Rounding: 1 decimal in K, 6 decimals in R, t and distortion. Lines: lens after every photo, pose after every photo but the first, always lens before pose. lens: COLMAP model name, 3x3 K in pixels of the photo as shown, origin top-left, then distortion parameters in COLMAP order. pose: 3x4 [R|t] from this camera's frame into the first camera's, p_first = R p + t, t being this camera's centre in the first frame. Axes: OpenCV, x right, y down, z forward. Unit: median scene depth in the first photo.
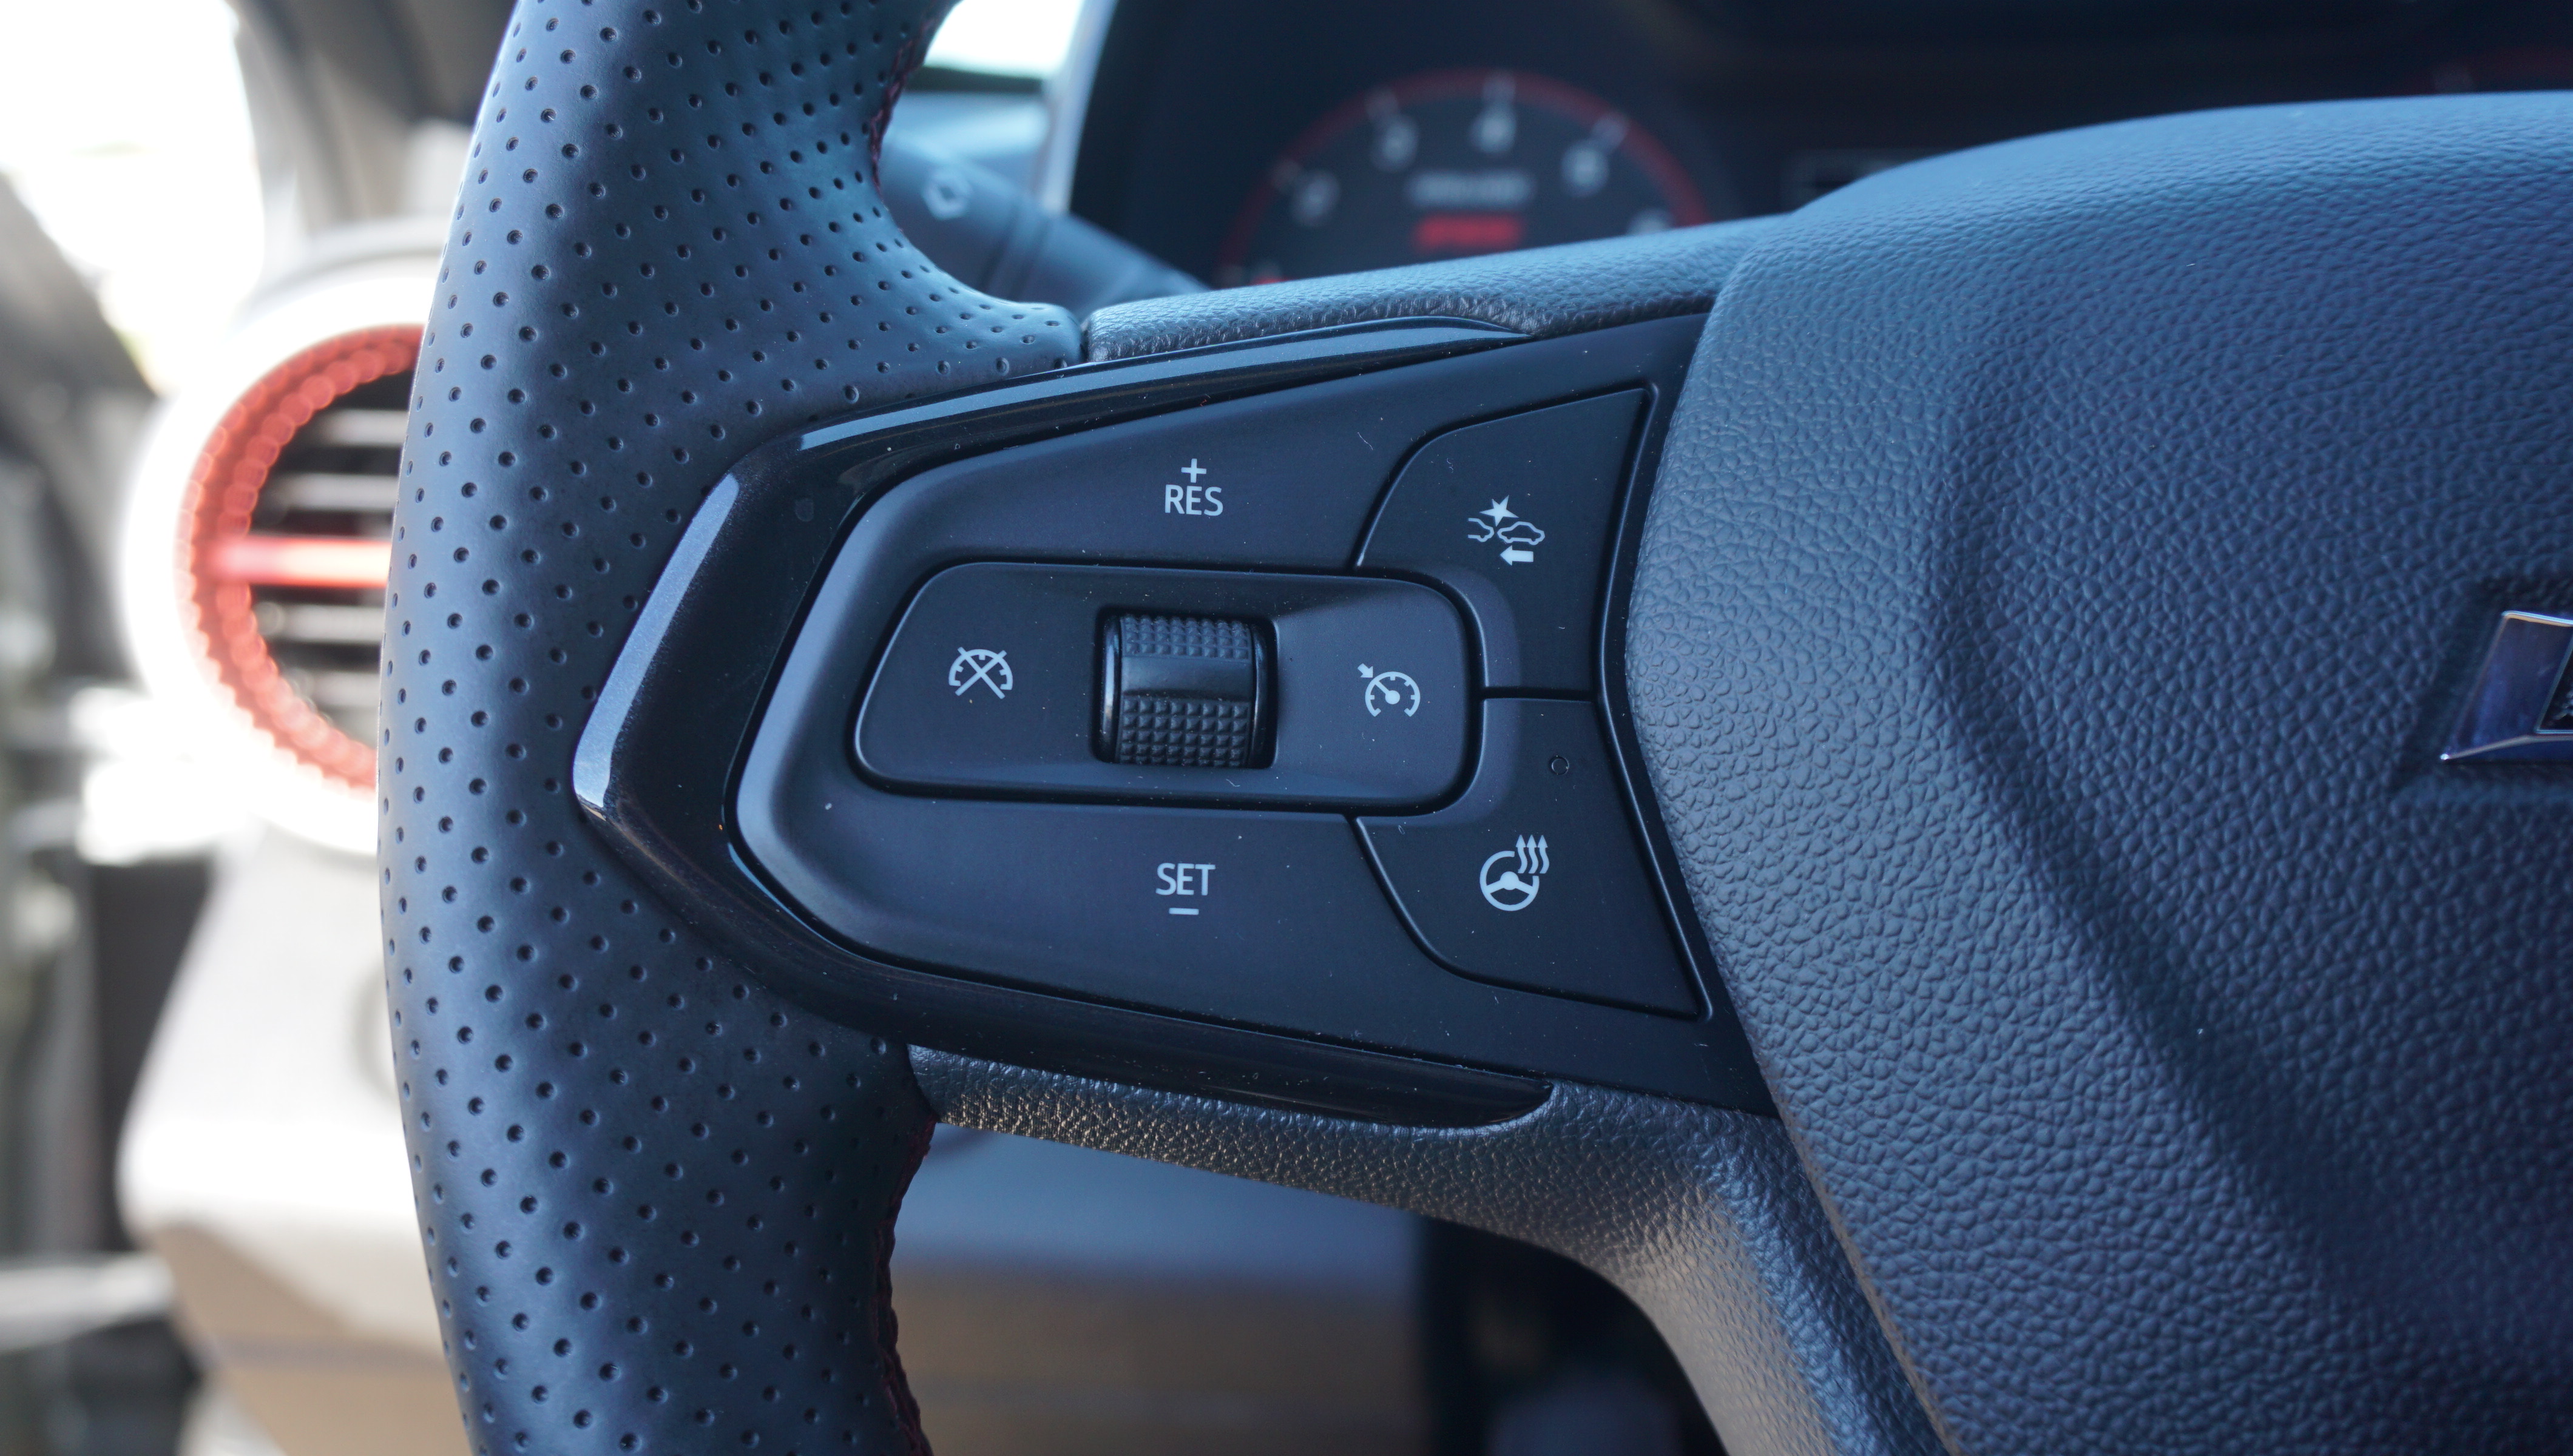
lens RADIAL K [[2225.2, 0, 1334.1], [0, 2225.2, 726.7], [0, 0, 1]] dist [-0.027564, 0.000078]
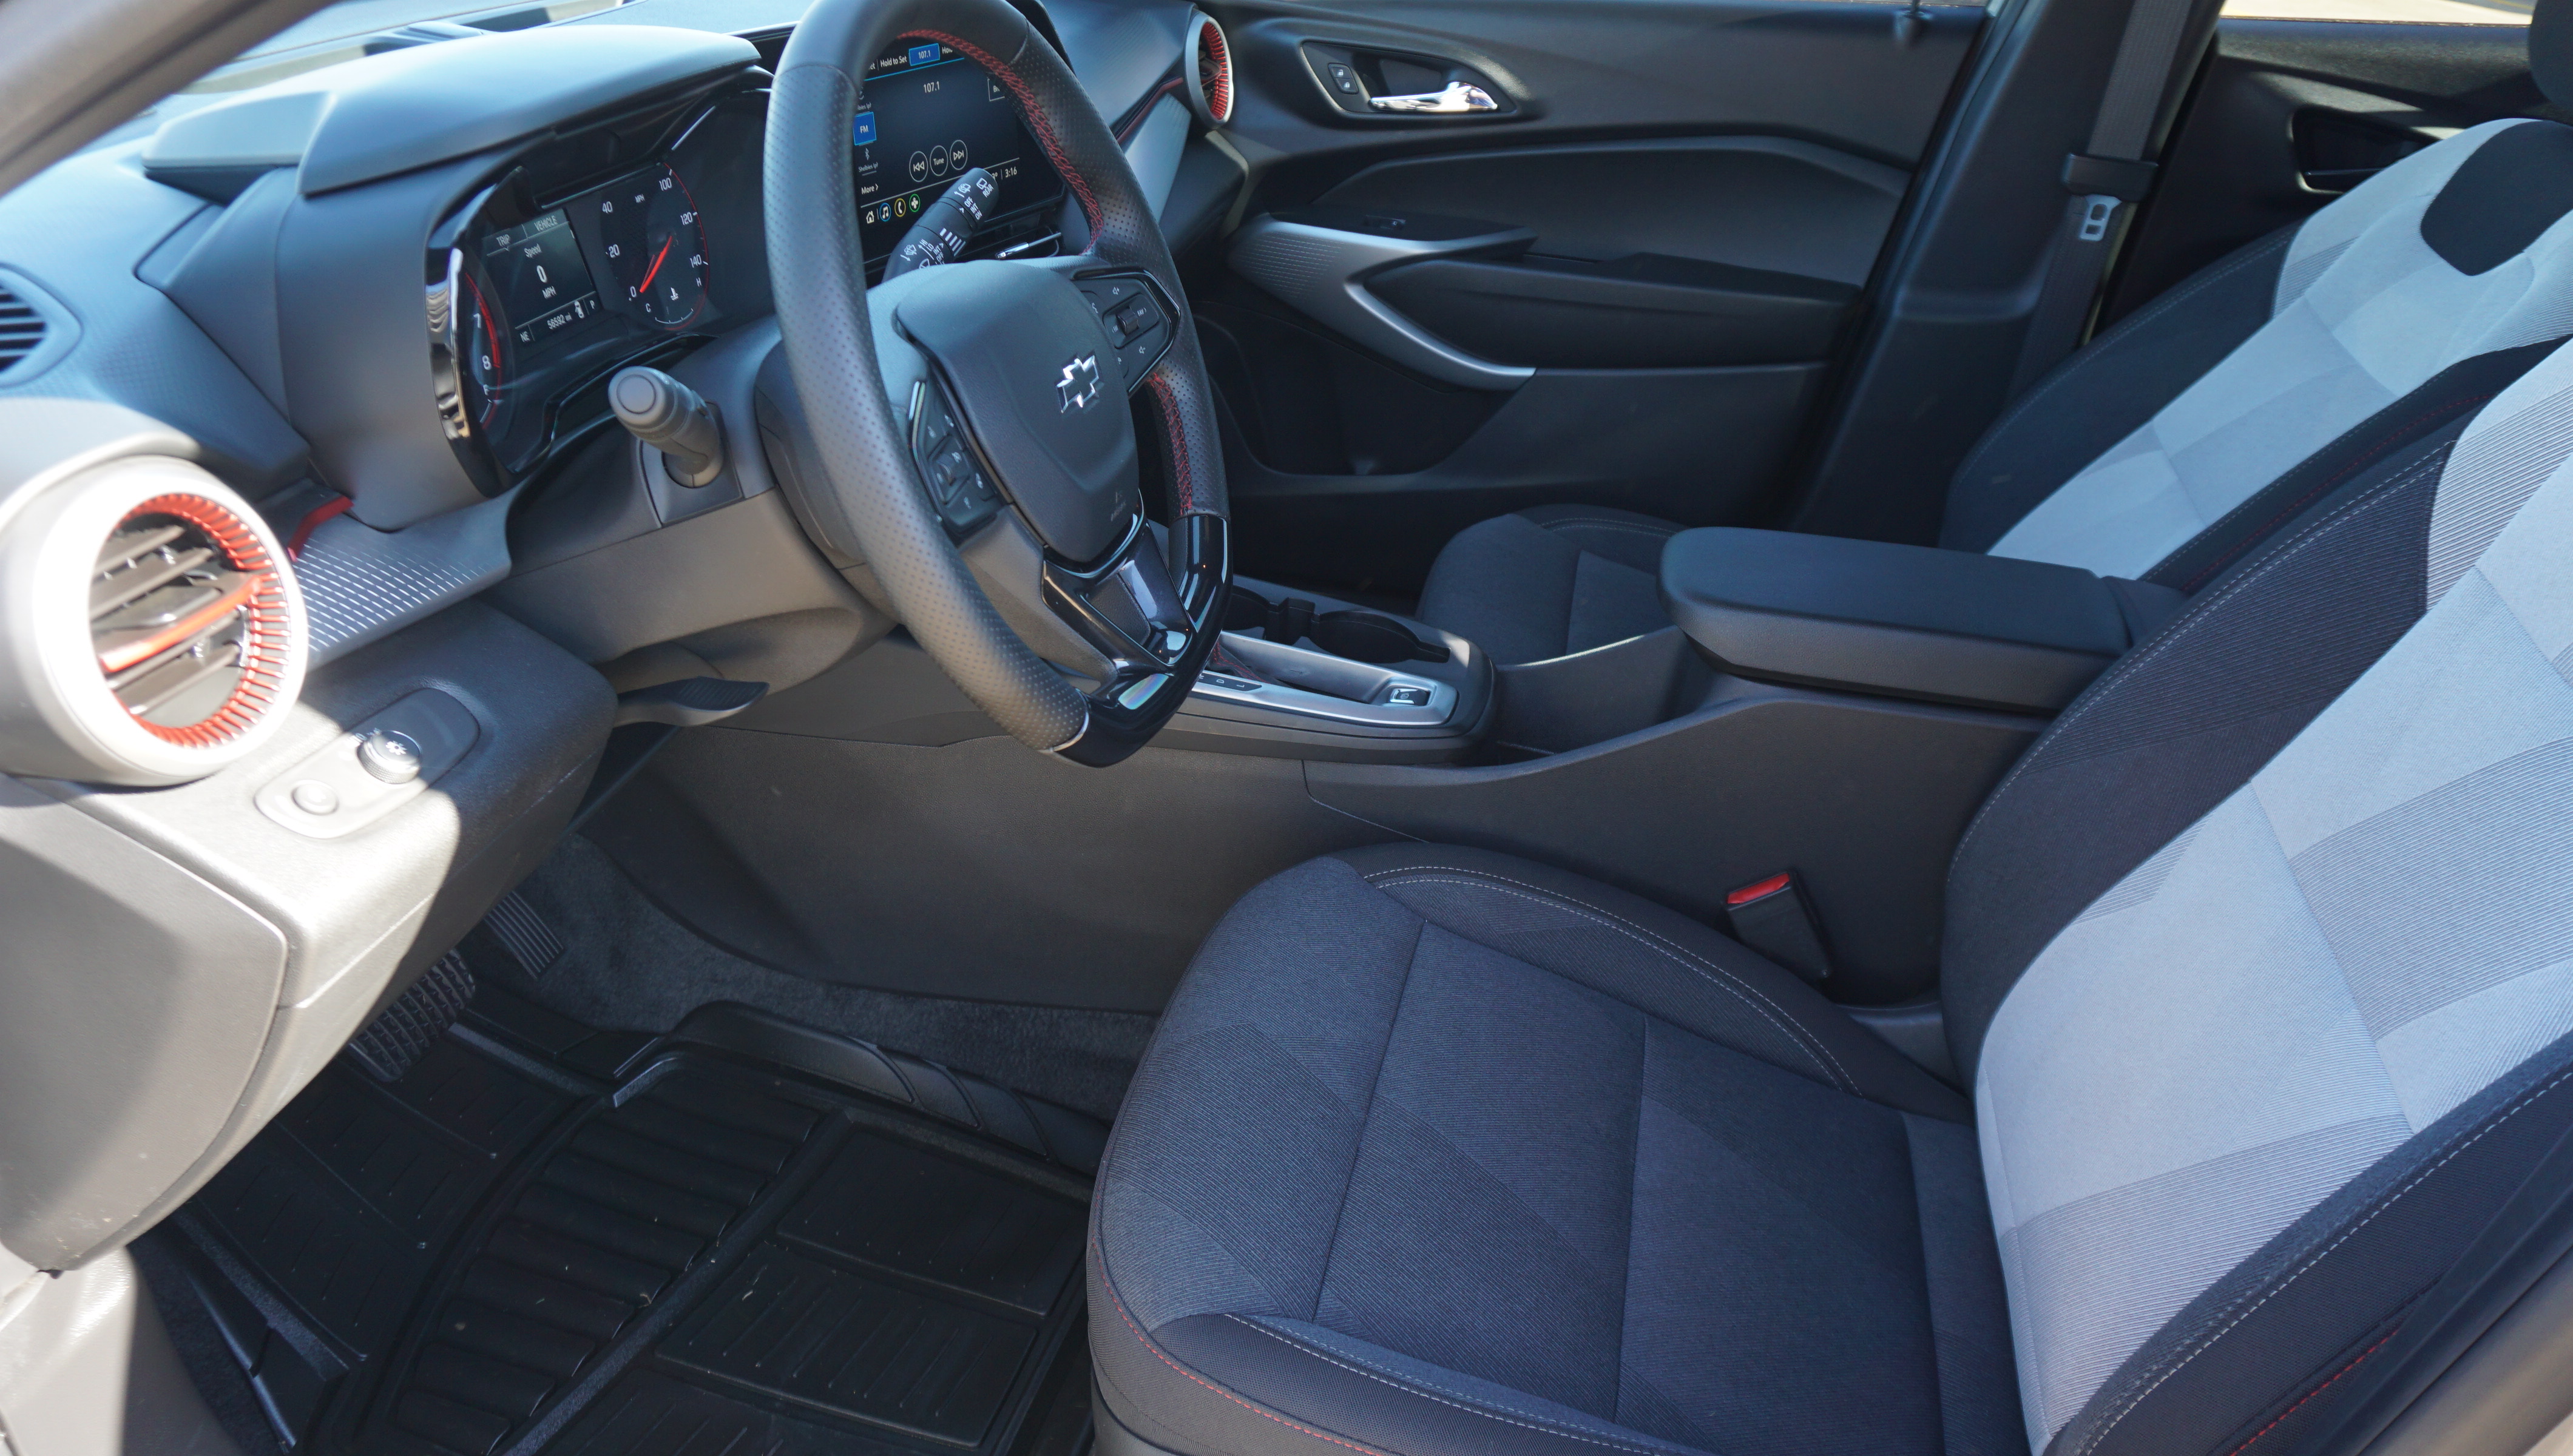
lens RADIAL K [[1729.5, 0, 1294.5], [0, 1729.5, 734.7], [0, 0, 1]] dist [-0.051227, 0.030602]
pose [[0.150708, -0.457283, 0.876458, -3.750884], [0.153218, 0.886676, 0.436268, -1.094705], [-0.976633, 0.068540, 0.203694, -0.562565]]
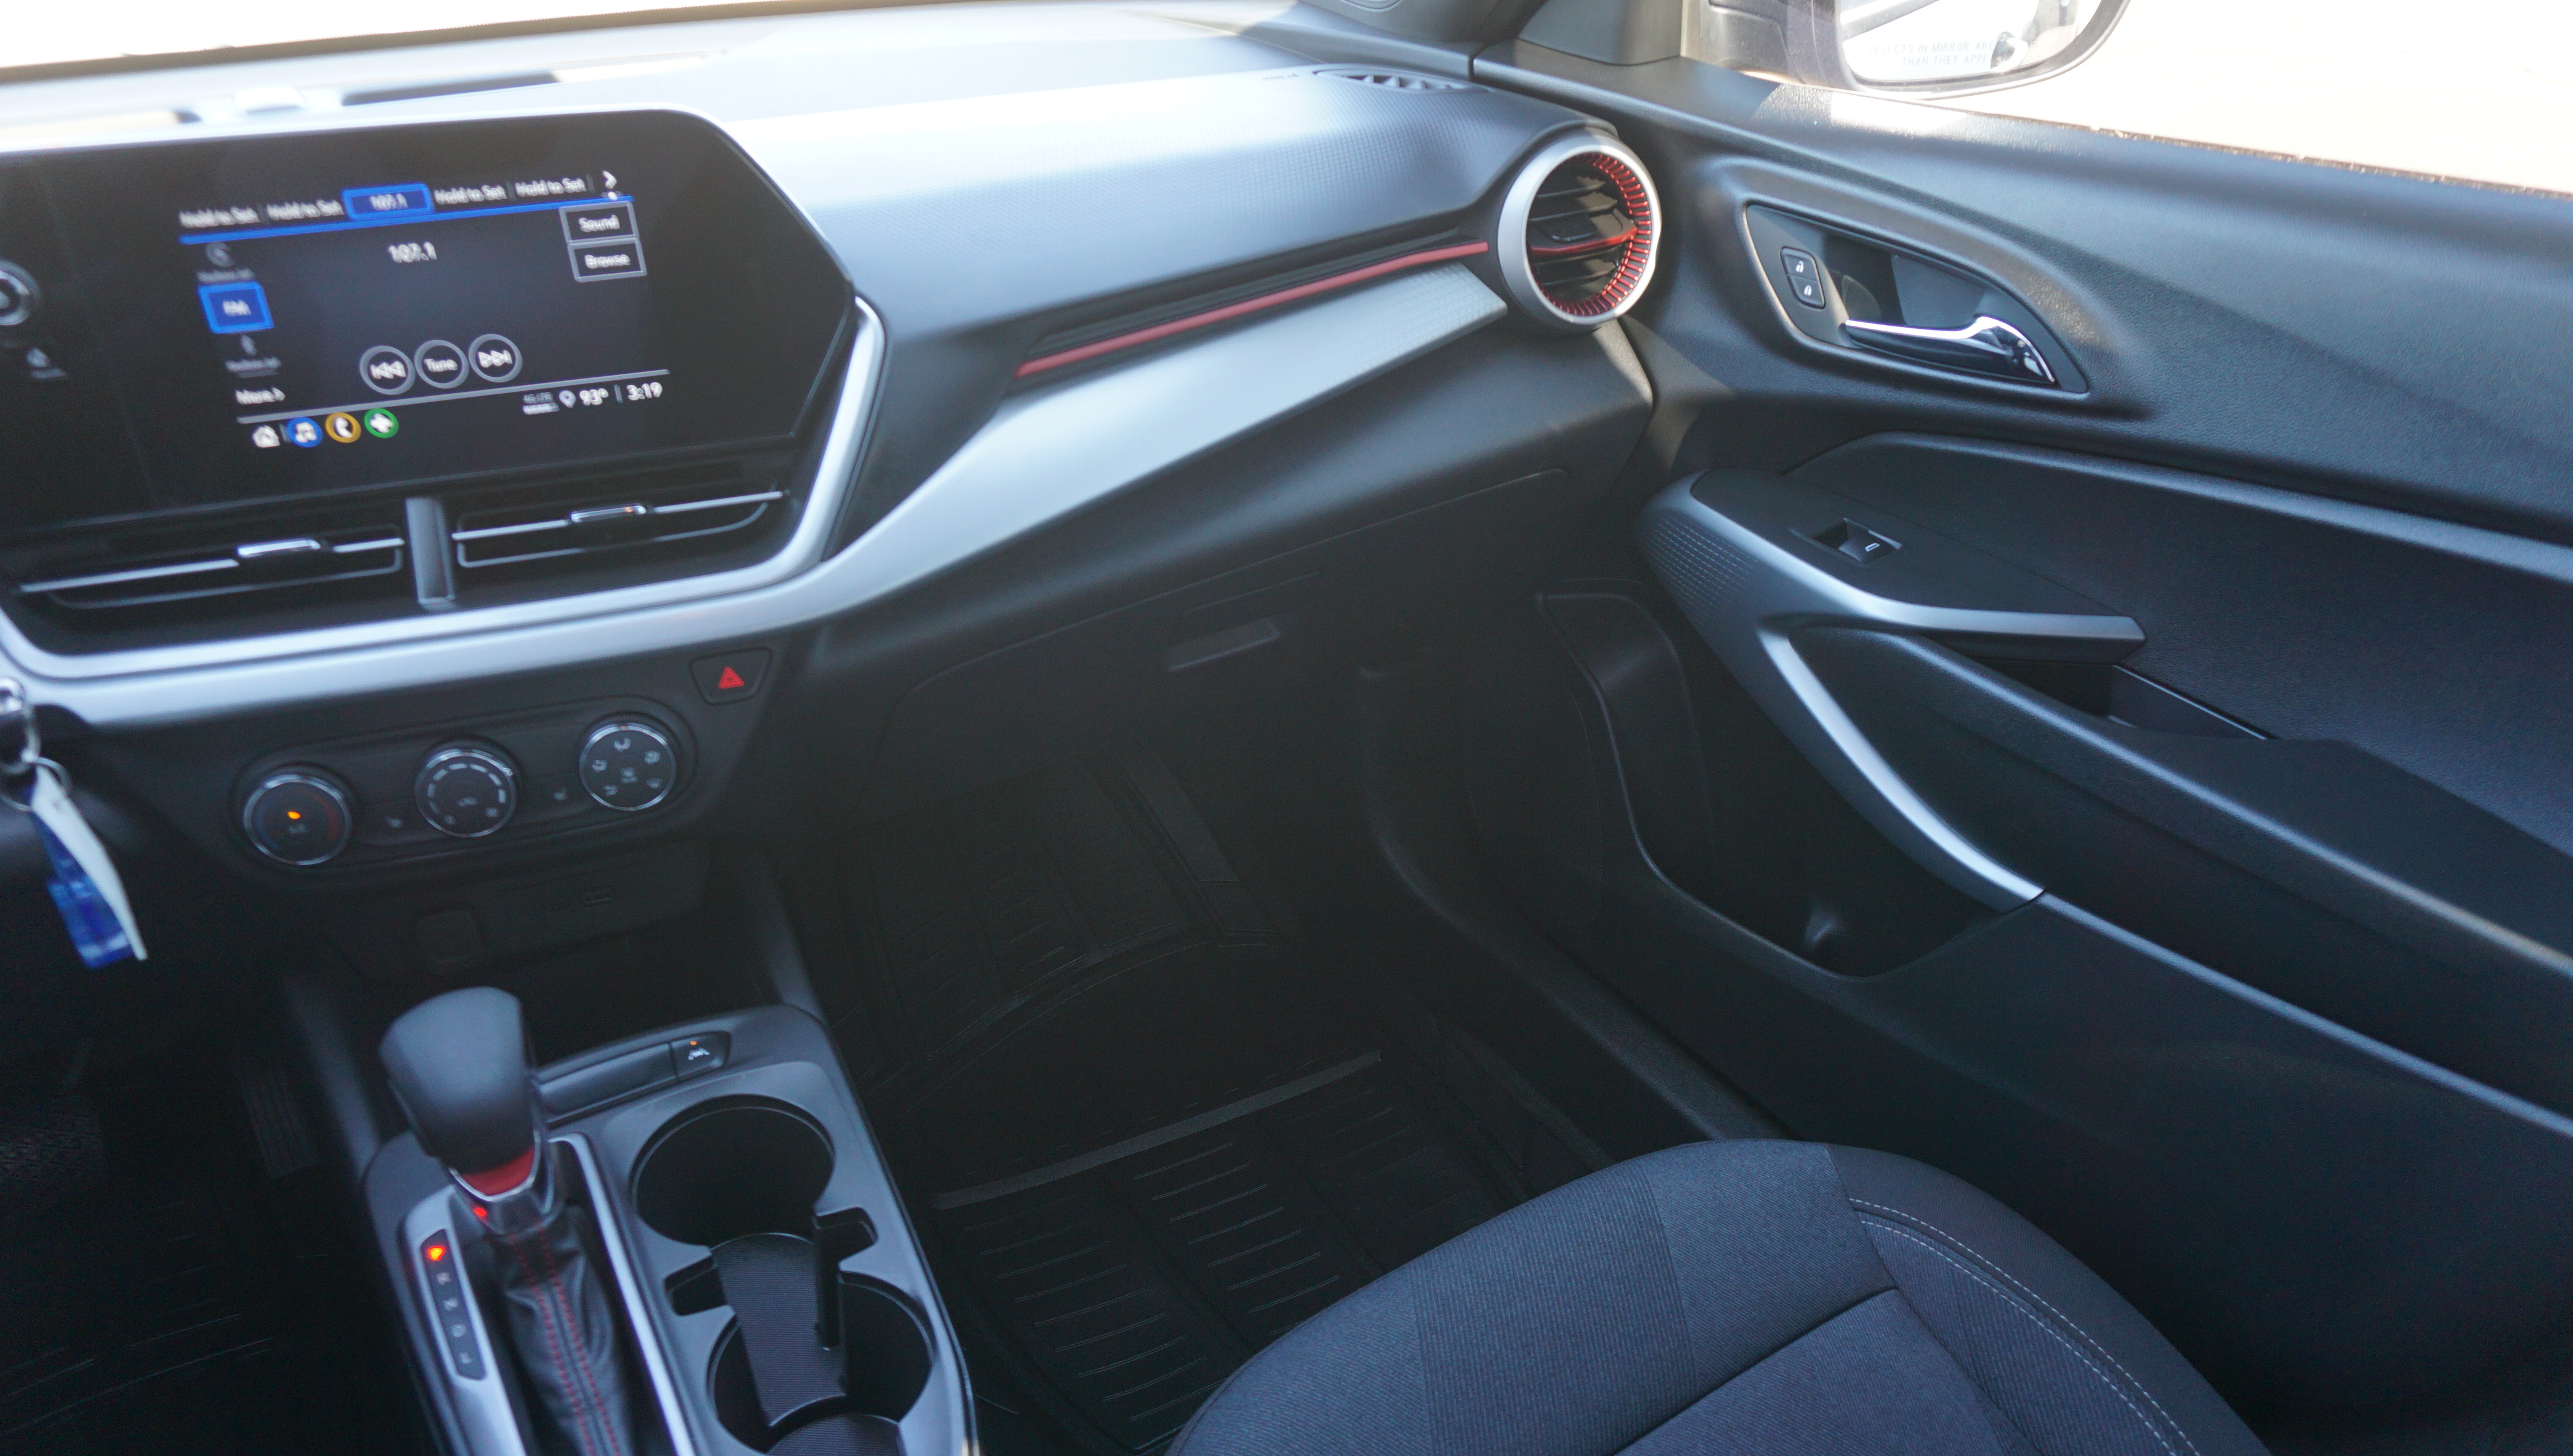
lens RADIAL K [[1763.3, 0, 1295.4], [0, 1763.3, 715.6], [0, 0, 1]] dist [-0.048329, 0.045796]
pose [[0.819415, -0.262368, 0.509629, 2.047968], [0.102144, 0.941700, 0.320574, -0.733200], [-0.564026, -0.210627, 0.798443, -2.770431]]
